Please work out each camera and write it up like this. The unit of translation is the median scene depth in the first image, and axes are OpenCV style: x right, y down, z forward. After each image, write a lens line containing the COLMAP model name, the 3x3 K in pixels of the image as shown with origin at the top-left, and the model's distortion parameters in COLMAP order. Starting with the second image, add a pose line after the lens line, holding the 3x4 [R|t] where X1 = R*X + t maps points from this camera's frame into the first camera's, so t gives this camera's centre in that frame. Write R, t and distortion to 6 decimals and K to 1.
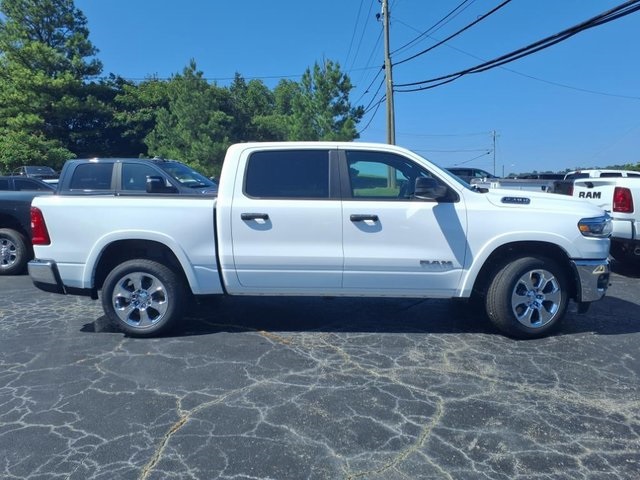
lens RADIAL K [[507.7, 0, 321.2], [0, 507.7, 237.5], [0, 0, 1]] dist [0.034892, -0.023552]
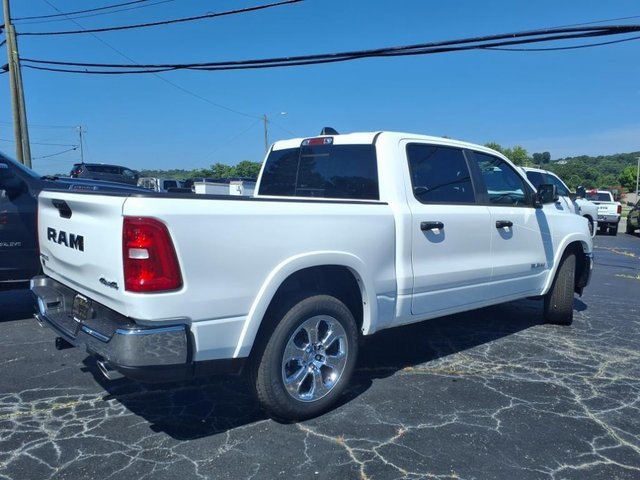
lens RADIAL K [[507.7, 0, 320.2], [0, 507.7, 243.6], [0, 0, 1]] dist [0.034892, -0.023552]
pose [[0.707570, -0.047729, 0.705030, -0.807434], [0.039126, 0.998832, 0.028352, -0.041973], [-0.705560, 0.007524, 0.708611, 0.543039]]
